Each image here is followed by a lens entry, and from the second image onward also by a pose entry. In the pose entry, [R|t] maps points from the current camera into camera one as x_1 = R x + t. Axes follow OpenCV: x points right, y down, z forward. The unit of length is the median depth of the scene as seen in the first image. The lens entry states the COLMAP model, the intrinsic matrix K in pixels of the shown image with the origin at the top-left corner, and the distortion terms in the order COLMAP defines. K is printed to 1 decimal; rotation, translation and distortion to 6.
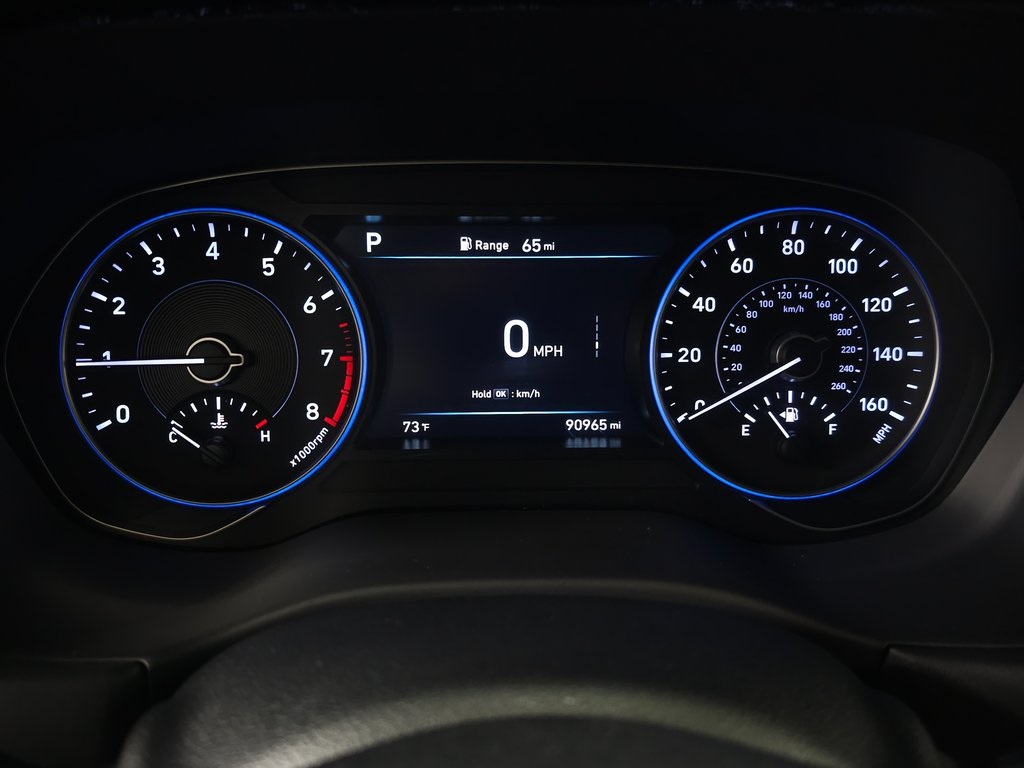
lens RADIAL K [[840.5, 0, 507.9], [0, 840.5, 375.5], [0, 0, 1]] dist [0.041486, -0.056541]
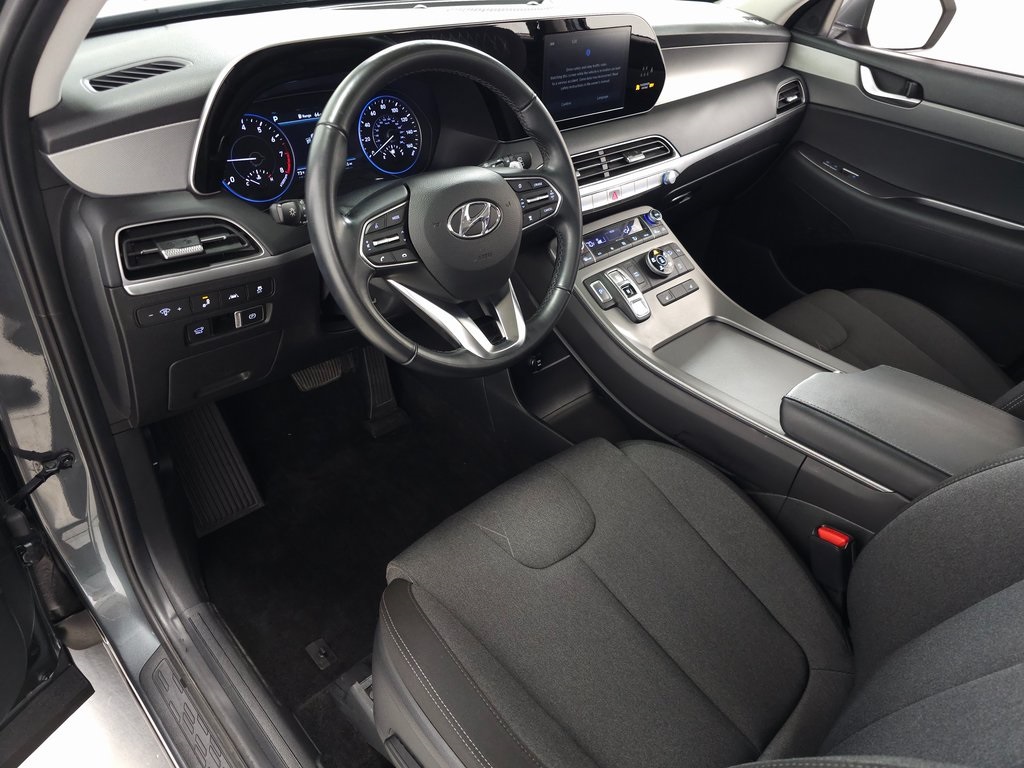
lens RADIAL K [[682.2, 0, 514.7], [0, 682.2, 385.8], [0, 0, 1]] dist [0.050053, -0.060780]
pose [[0.750782, -0.348248, 0.561293, -1.459765], [0.198303, 0.929369, 0.311367, 0.182487], [-0.630081, -0.122463, 0.766812, -2.013502]]
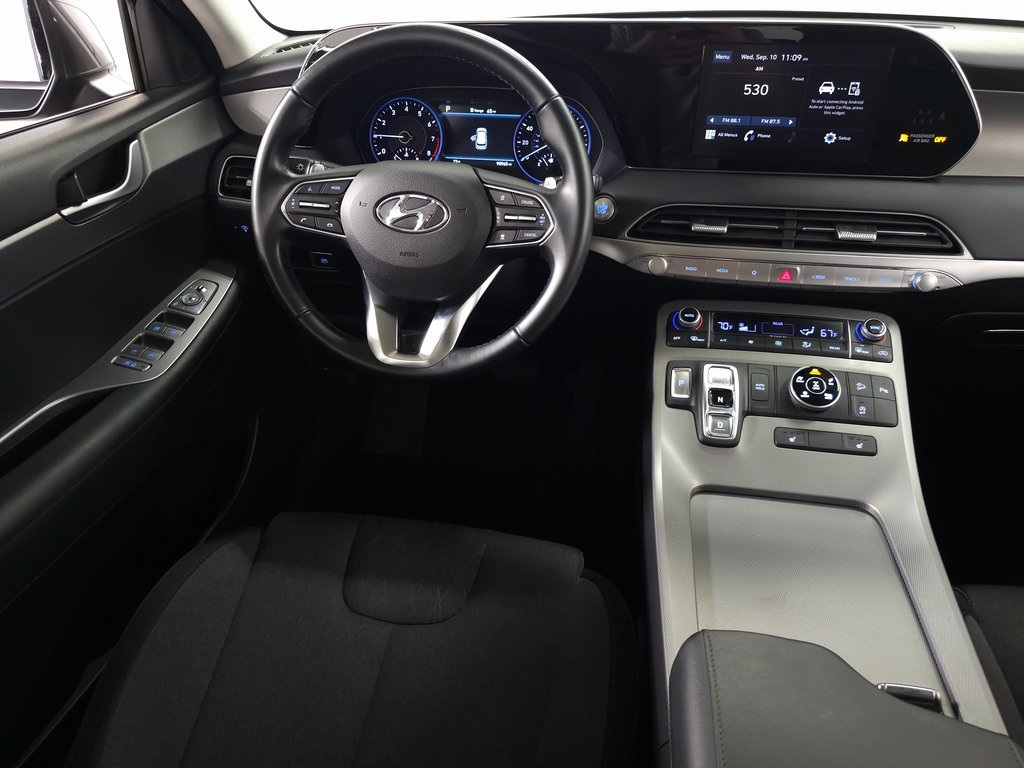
lens RADIAL K [[682.2, 0, 506.2], [0, 682.2, 372.5], [0, 0, 1]] dist [0.050053, -0.060780]
pose [[0.977748, 0.102194, -0.183206, 0.808987], [-0.070584, 0.982663, 0.171438, 0.473216], [0.197550, -0.154691, 0.968011, -2.176830]]
